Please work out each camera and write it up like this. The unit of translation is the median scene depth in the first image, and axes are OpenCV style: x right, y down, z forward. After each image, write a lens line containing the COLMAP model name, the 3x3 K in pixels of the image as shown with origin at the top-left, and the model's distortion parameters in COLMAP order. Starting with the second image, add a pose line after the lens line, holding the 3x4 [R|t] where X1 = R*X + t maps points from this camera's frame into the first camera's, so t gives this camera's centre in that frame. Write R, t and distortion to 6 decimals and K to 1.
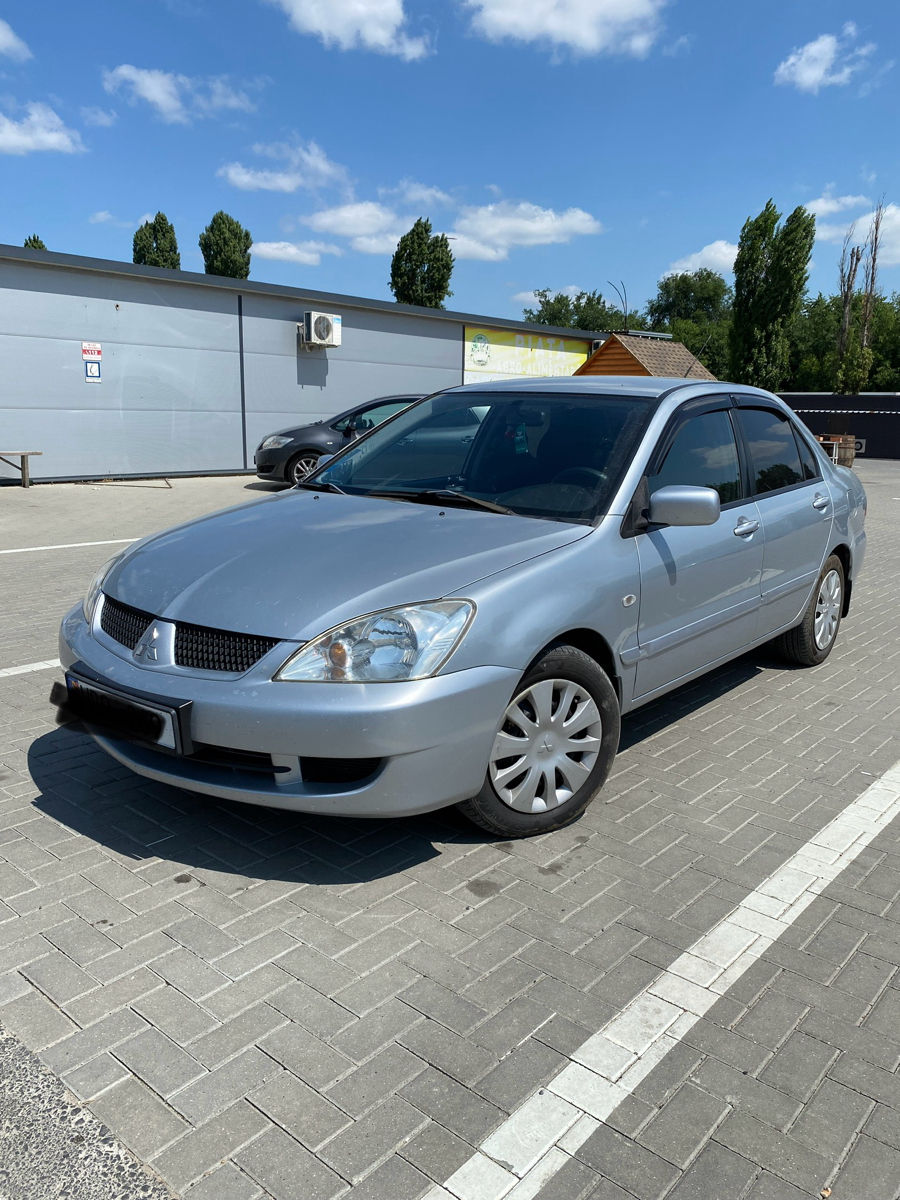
lens RADIAL K [[915.6, 0, 457.4], [0, 915.6, 599.0], [0, 0, 1]] dist [0.007553, -0.007689]
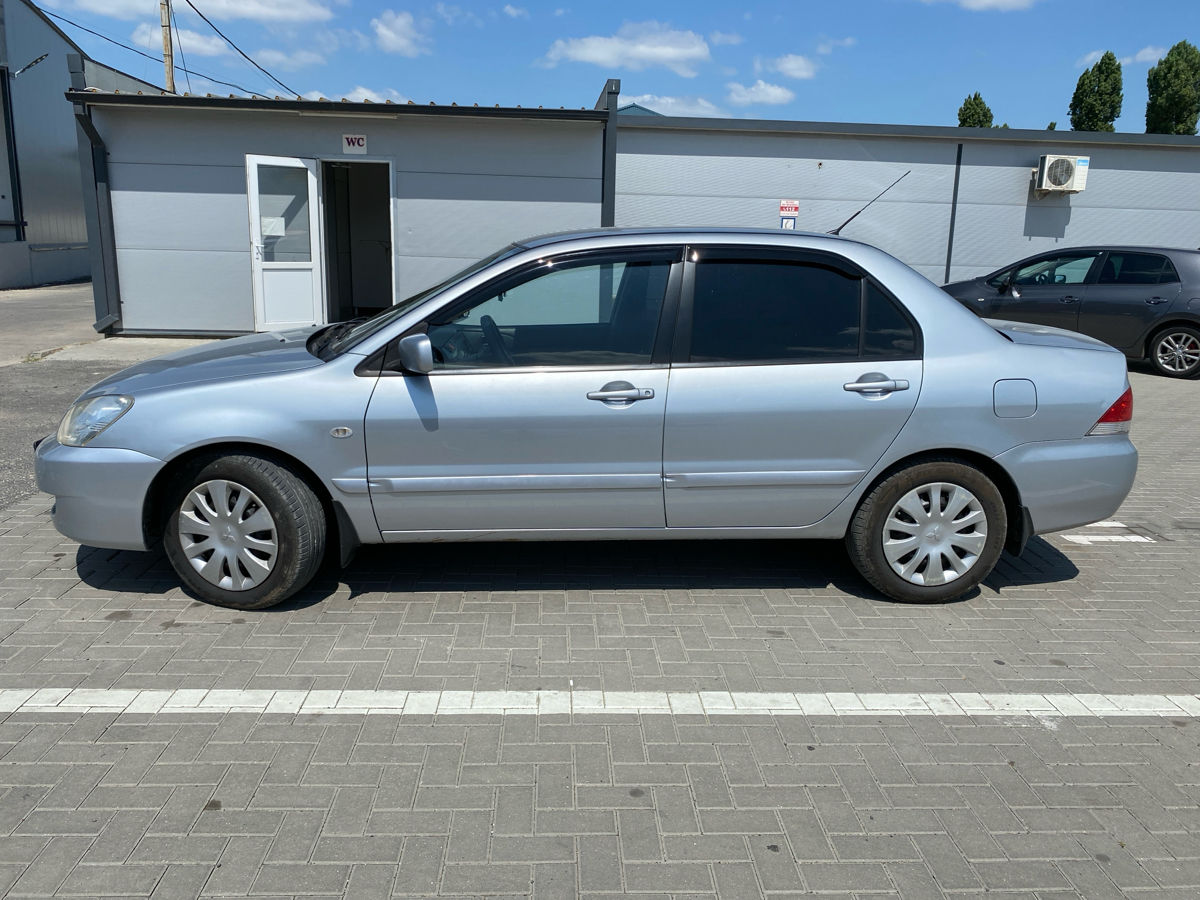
lens RADIAL K [[915.6, 0, 605.0], [0, 915.6, 450.8], [0, 0, 1]] dist [0.007553, -0.007689]
pose [[0.689331, 0.155688, -0.707520, 0.253580], [-0.157360, 0.985495, 0.063540, -0.020665], [0.707150, 0.067535, 0.703831, 0.097664]]
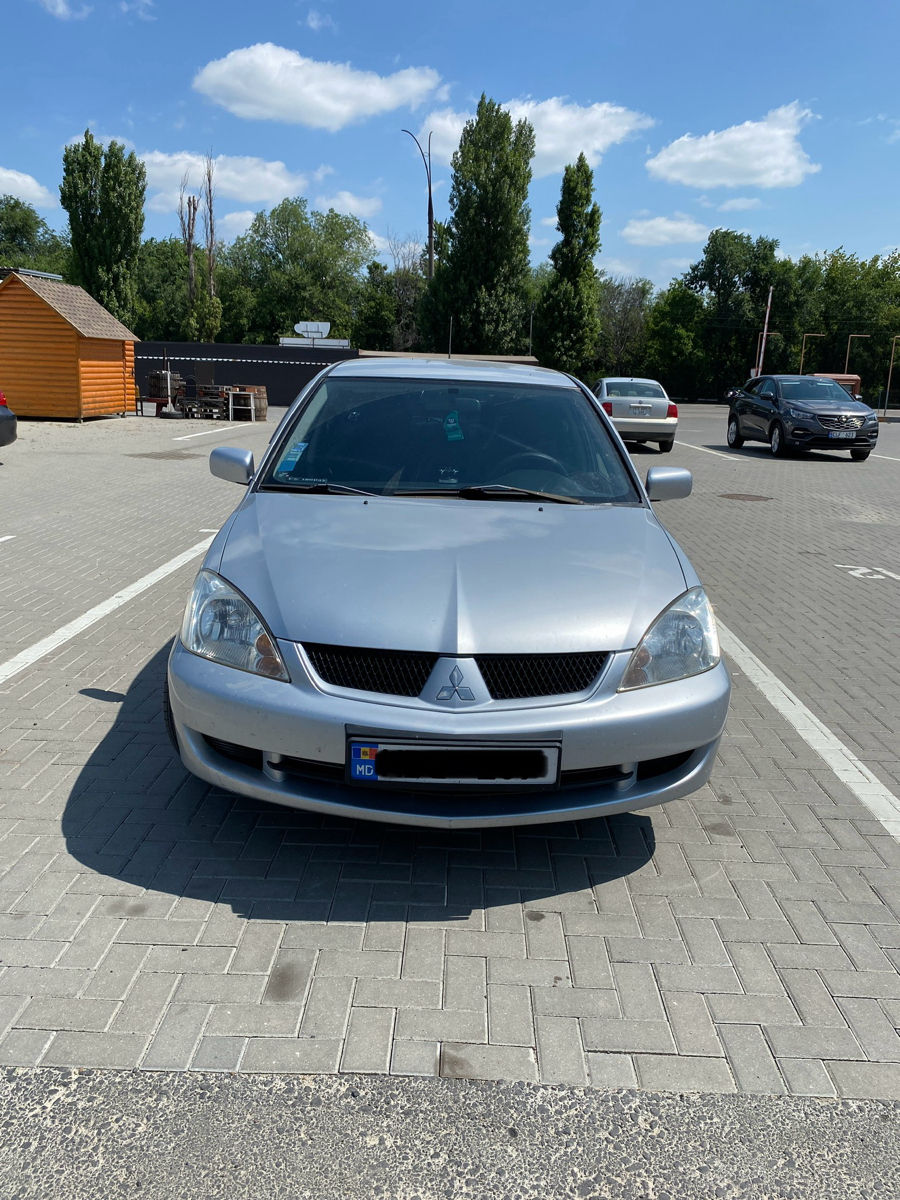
lens RADIAL K [[915.6, 0, 457.4], [0, 915.6, 599.0], [0, 0, 1]] dist [0.007553, -0.007689]
pose [[0.766041, -0.151410, 0.624705, -0.163213], [0.114252, 0.988459, 0.099472, -0.023159], [-0.632557, -0.004826, 0.774499, 0.054869]]
